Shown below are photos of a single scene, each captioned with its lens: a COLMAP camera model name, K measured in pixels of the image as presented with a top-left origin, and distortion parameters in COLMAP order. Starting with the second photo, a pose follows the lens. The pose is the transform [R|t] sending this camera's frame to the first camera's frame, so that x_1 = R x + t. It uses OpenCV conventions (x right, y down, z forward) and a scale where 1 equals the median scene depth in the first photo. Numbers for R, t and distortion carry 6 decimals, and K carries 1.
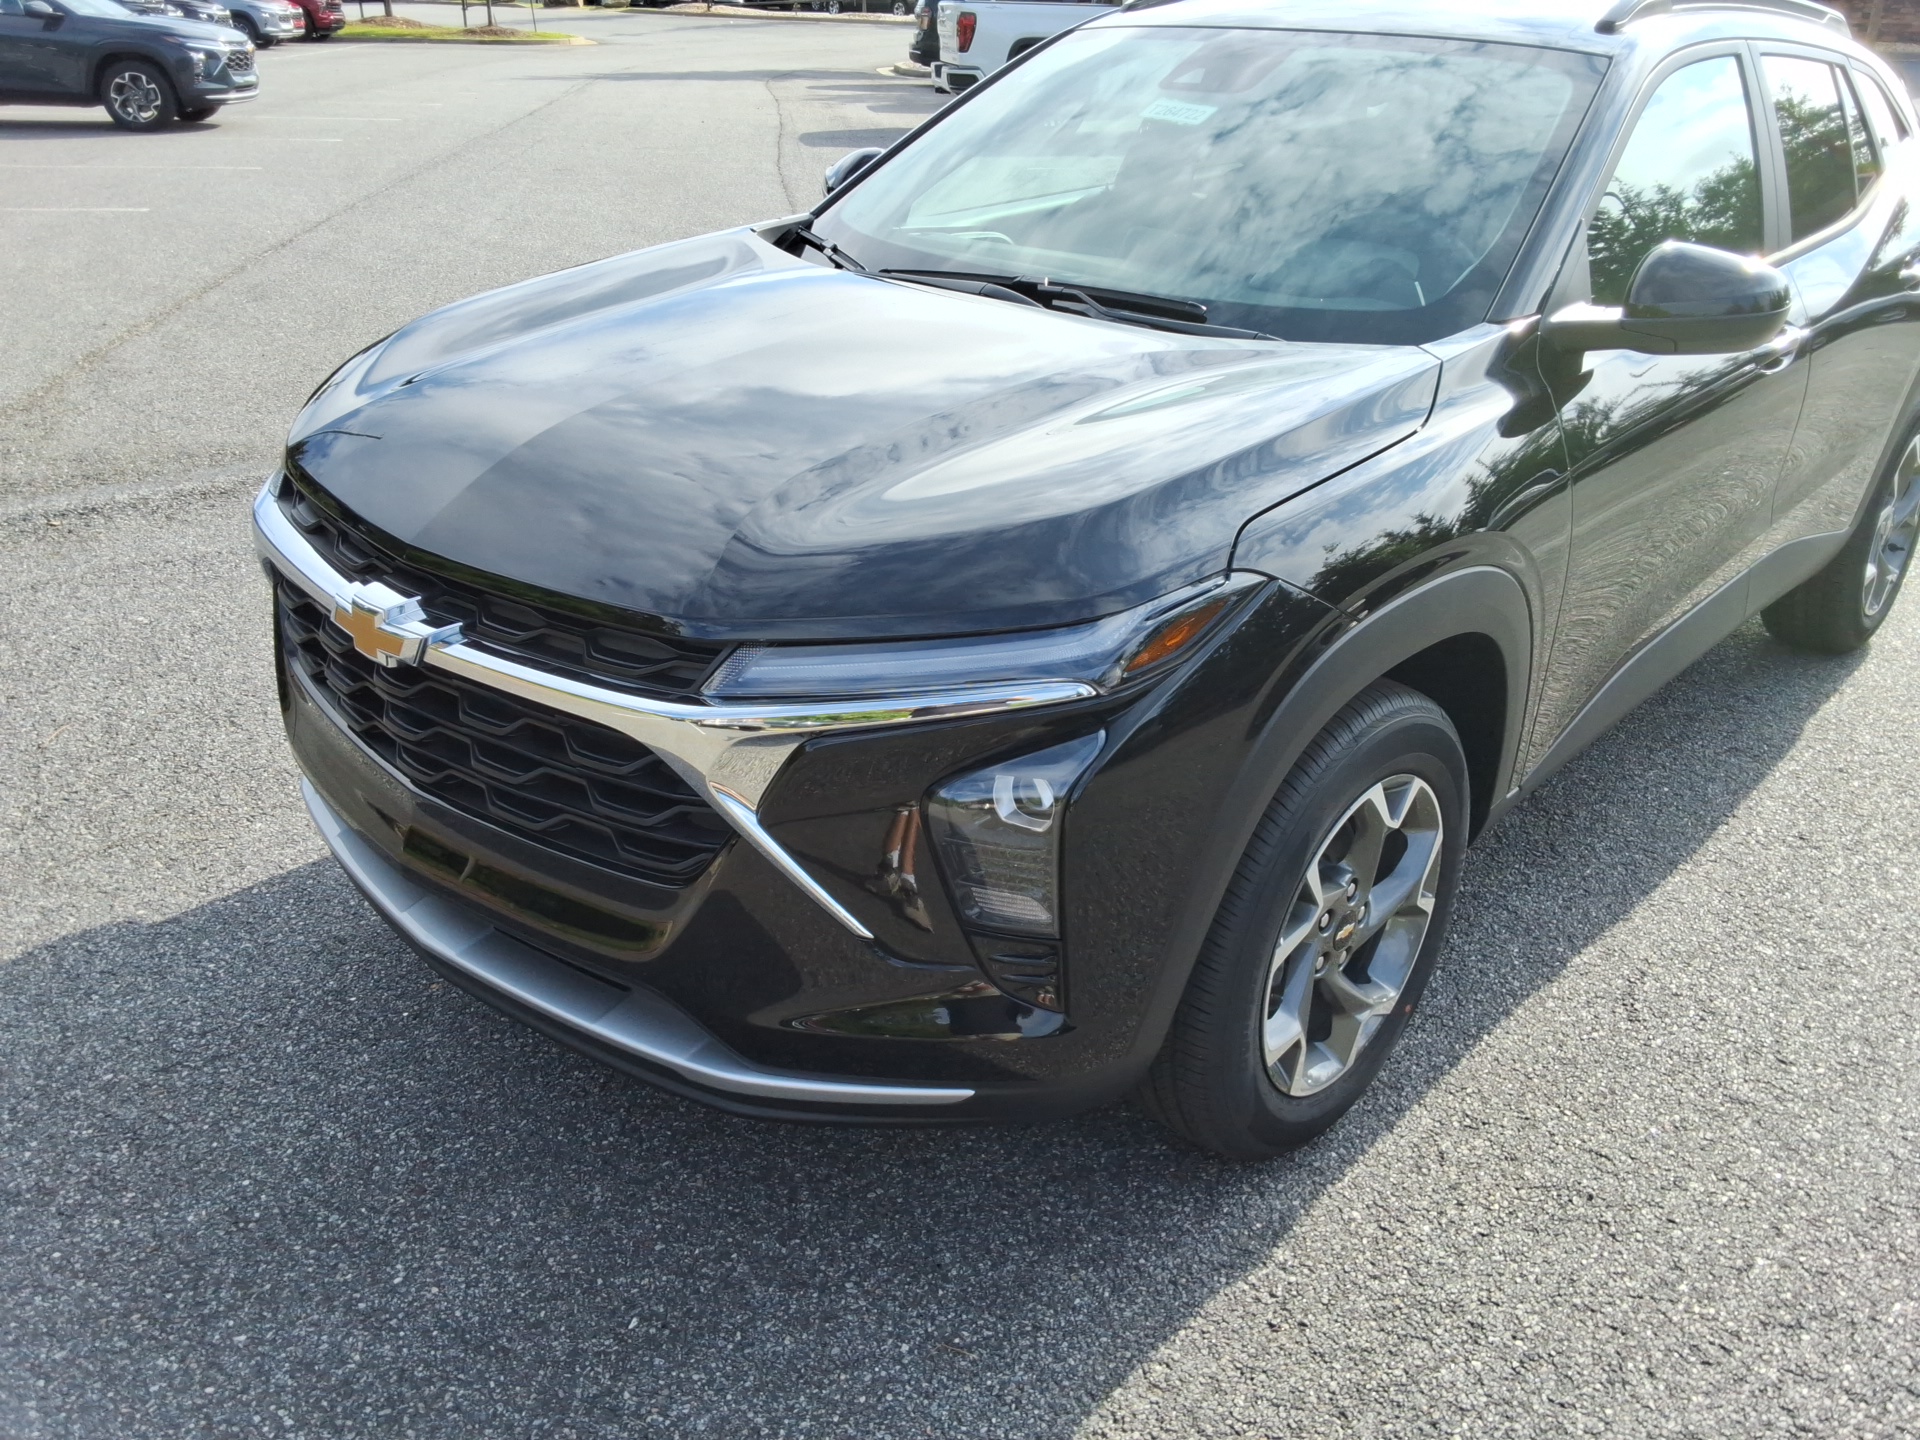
lens RADIAL K [[1576.4, 0, 967.7], [0, 1576.4, 714.5], [0, 0, 1]] dist [0.090766, -0.162054]
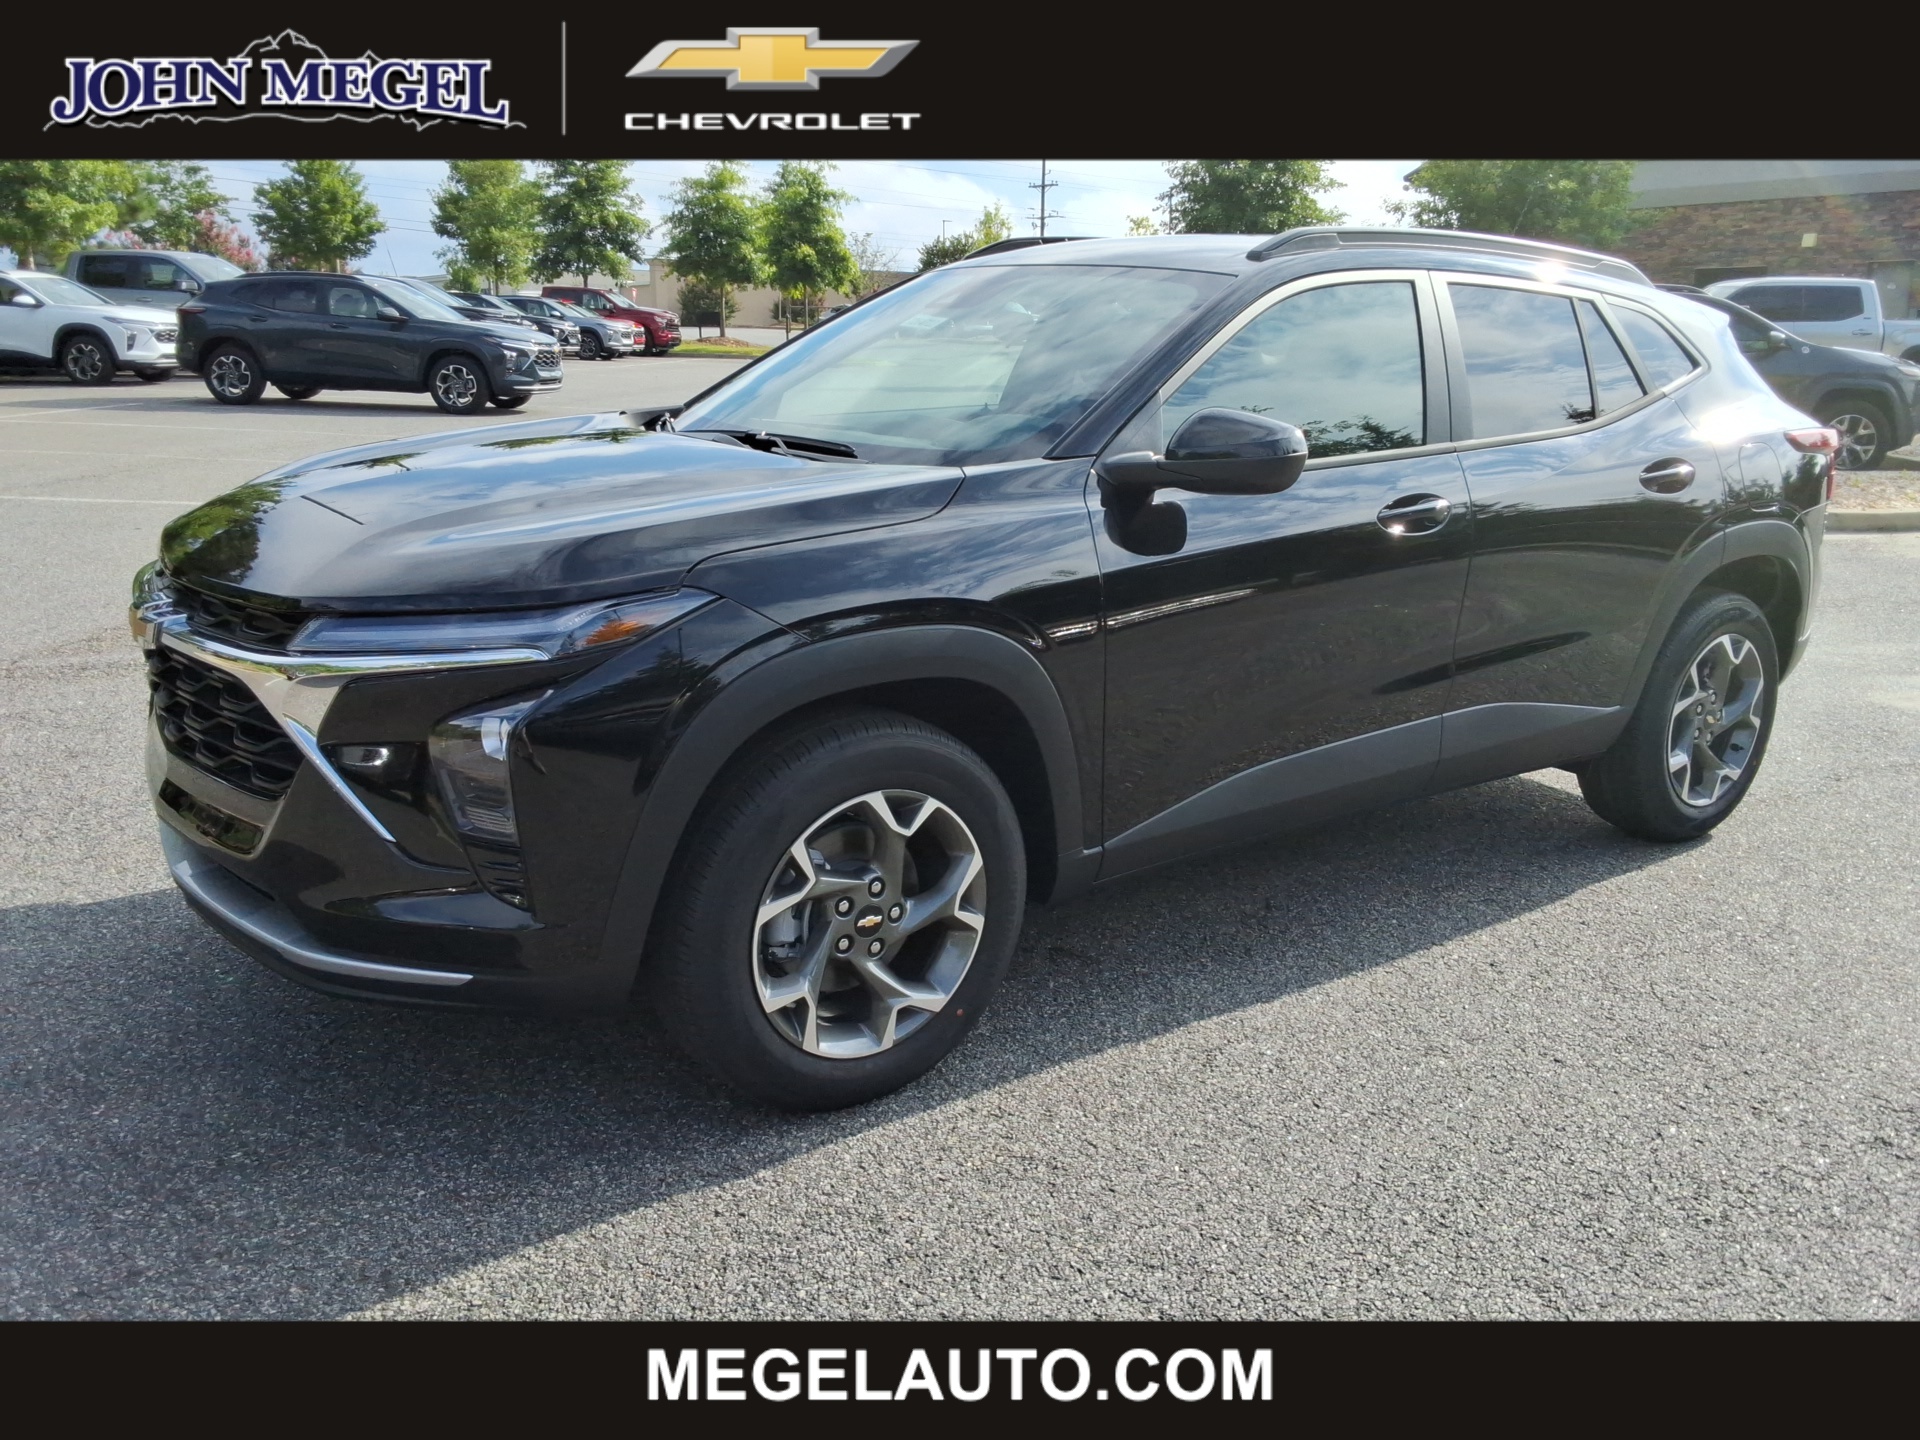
lens RADIAL K [[1567.1, 0, 970.2], [0, 1567.1, 708.5], [0, 0, 1]] dist [0.077082, -0.130725]
pose [[0.983377, 0.047695, -0.175200, 0.414457], [-0.079202, 0.980927, -0.177510, 0.147032], [0.163392, 0.188436, 0.968398, -0.152612]]
